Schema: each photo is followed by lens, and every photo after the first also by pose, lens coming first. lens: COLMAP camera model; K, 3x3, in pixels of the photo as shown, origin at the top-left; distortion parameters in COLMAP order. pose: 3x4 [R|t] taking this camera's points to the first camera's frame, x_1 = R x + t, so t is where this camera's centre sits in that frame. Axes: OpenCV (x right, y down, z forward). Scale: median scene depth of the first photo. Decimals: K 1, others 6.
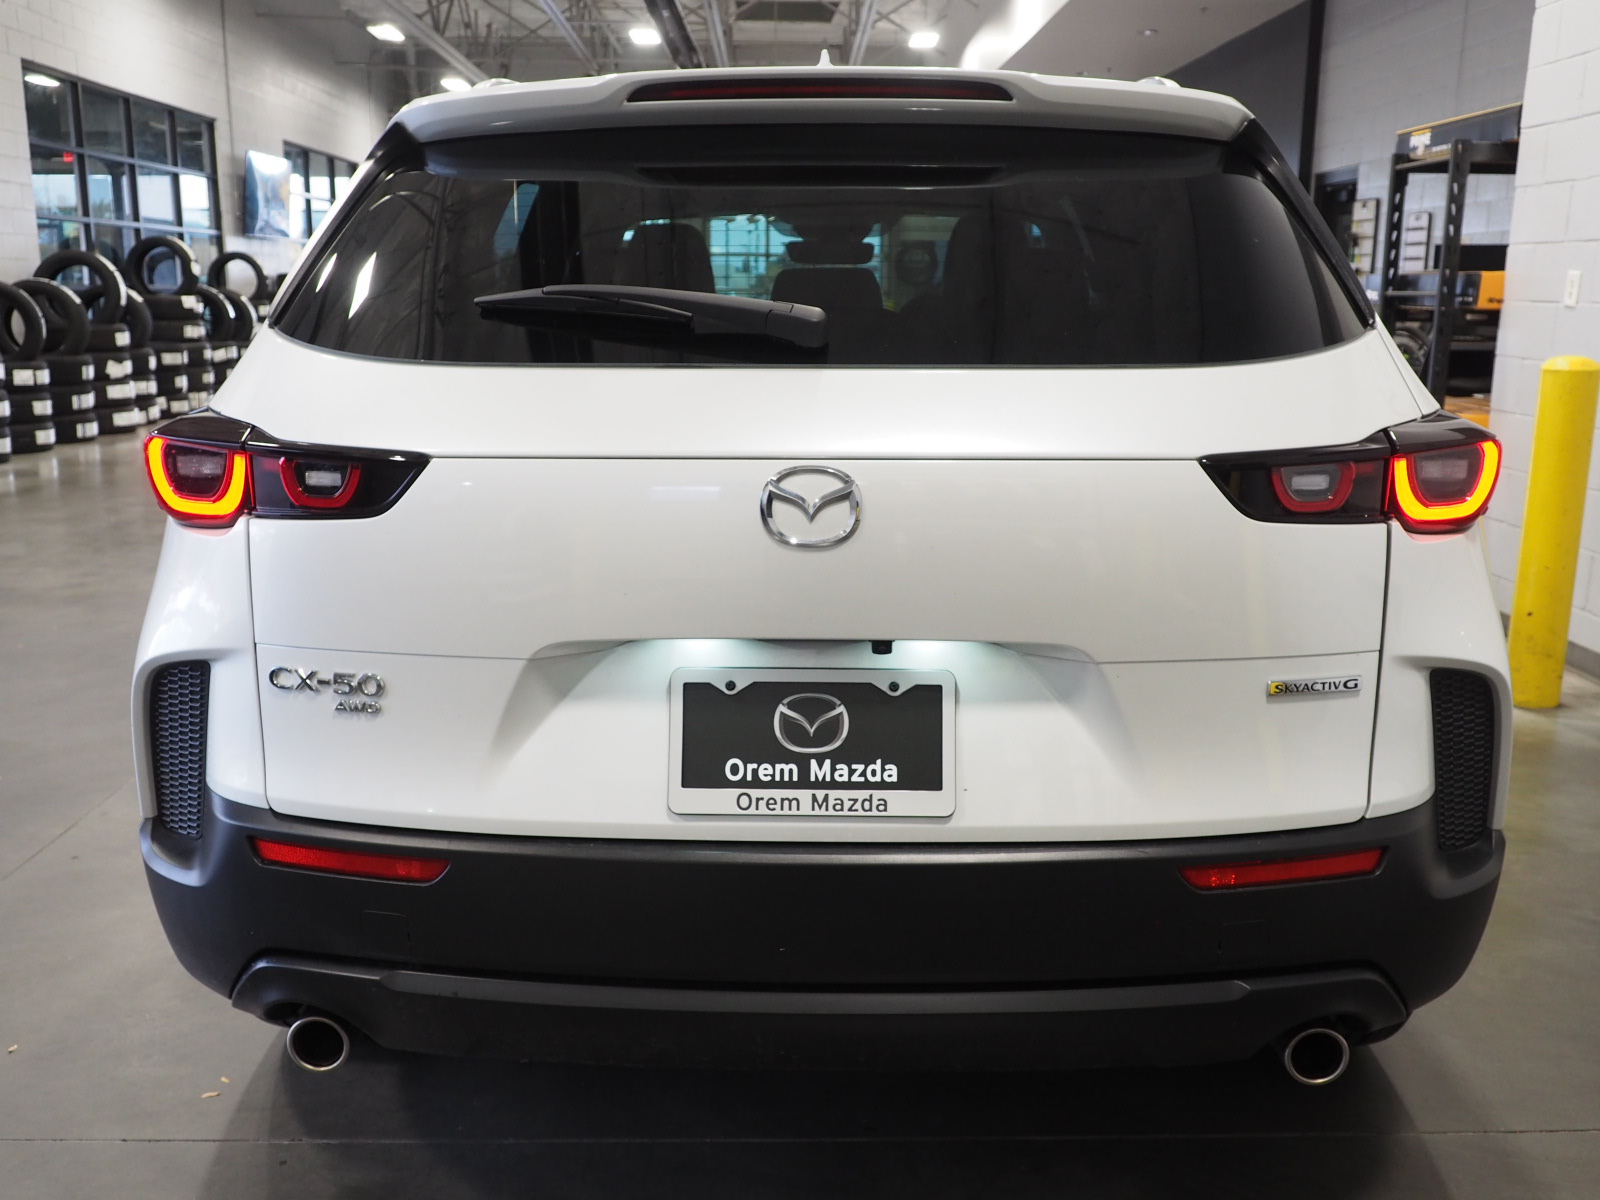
lens RADIAL K [[1500.5, 0, 795.2], [0, 1500.5, 603.6], [0, 0, 1]] dist [-0.020415, 0.000000]
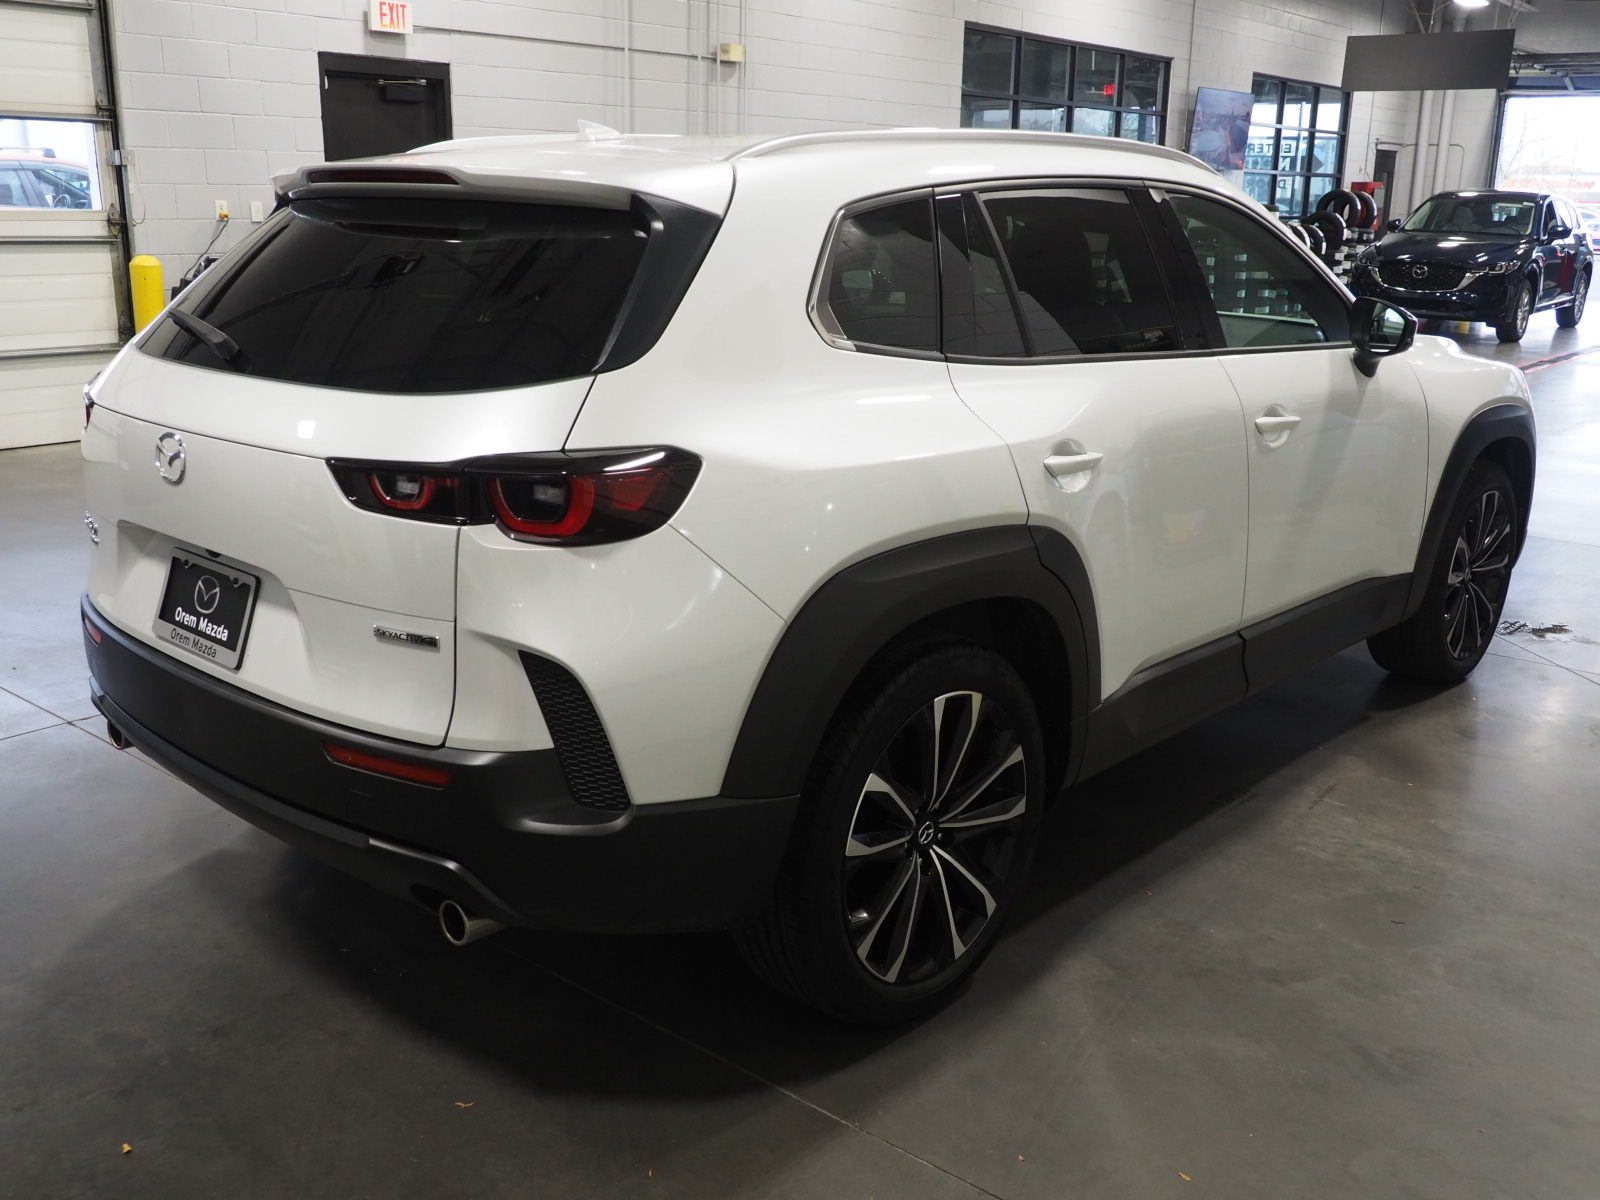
lens RADIAL K [[1500.5, 0, 792.0], [0, 1500.5, 593.5], [0, 0, 1]] dist [-0.020415, 0.000000]
pose [[0.747688, 0.181274, -0.638828, 1.482964], [-0.149988, 0.983259, 0.103463, -0.178427], [0.646889, 0.018458, 0.762361, 0.191976]]
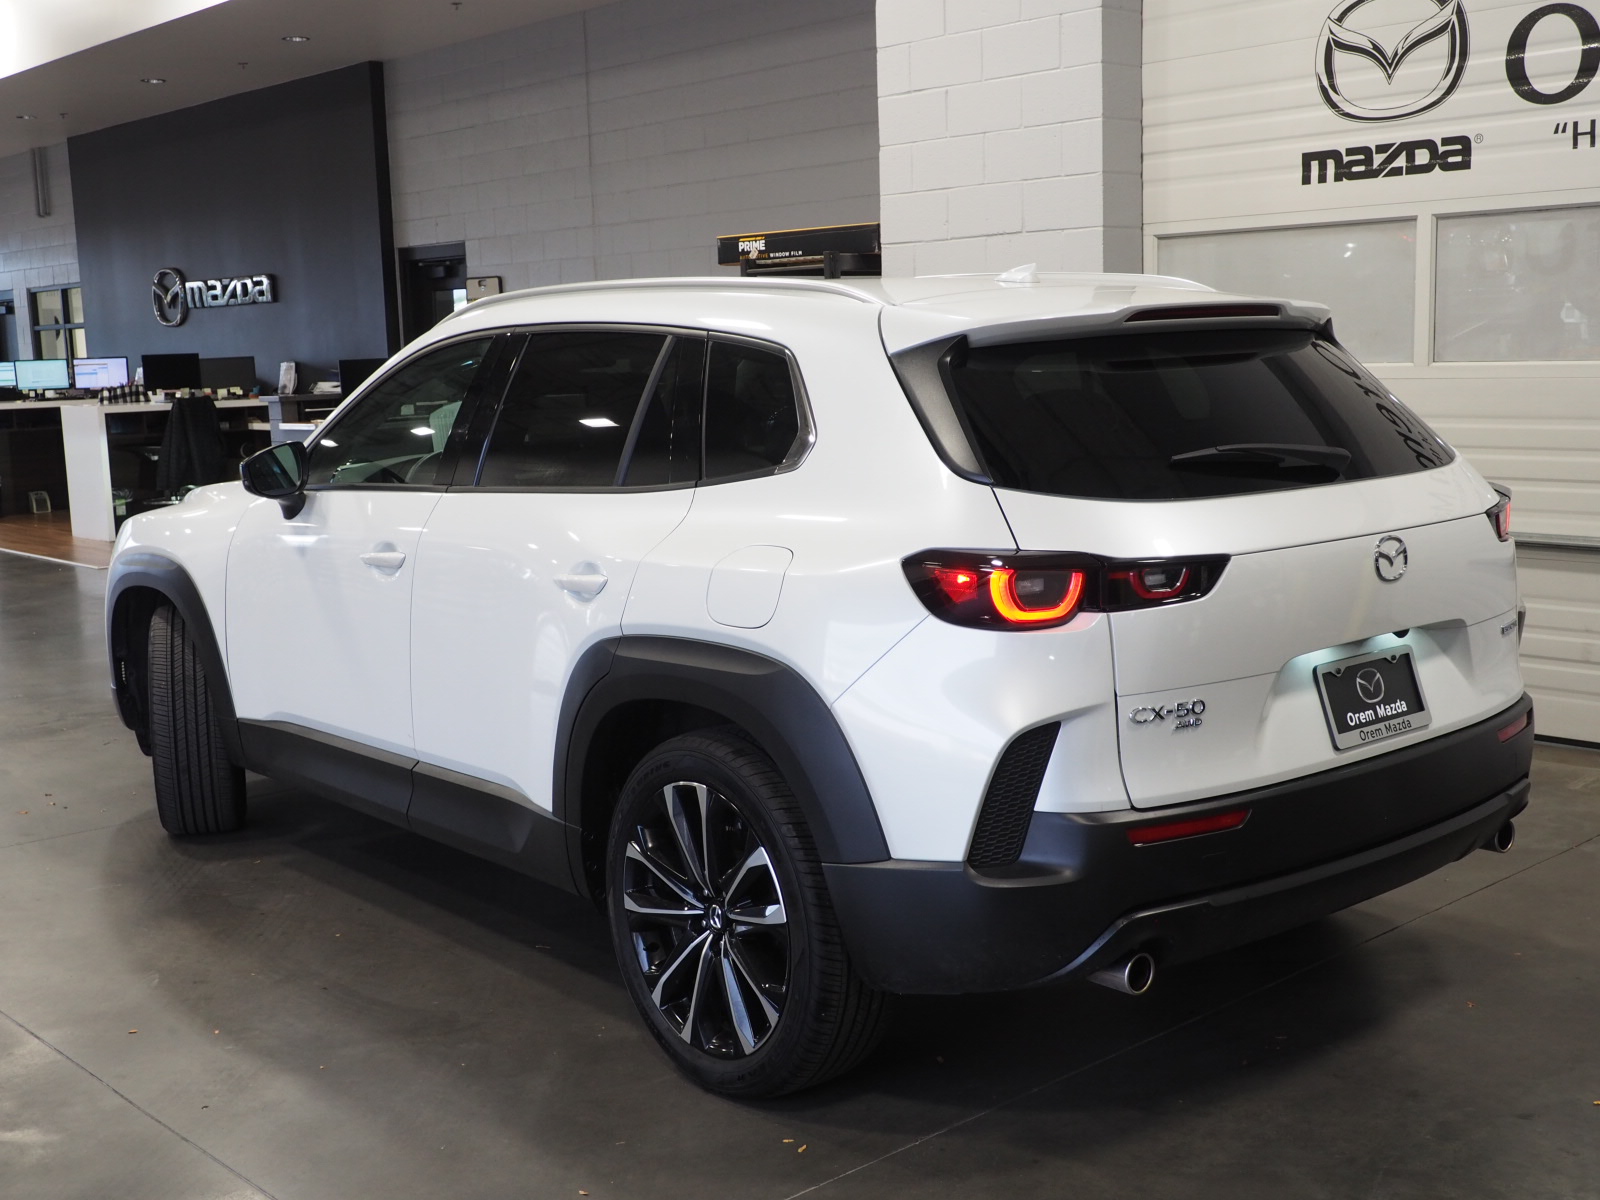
lens RADIAL K [[1878.5, 0, 807.9], [0, 1878.5, 607.8], [0, 0, 1]] dist [0.002607, 0.000000]
pose [[0.748694, -0.125865, 0.650857, -1.858939], [0.170707, 0.985305, -0.005827, -0.105468], [-0.640559, 0.115469, 0.759178, -0.232628]]
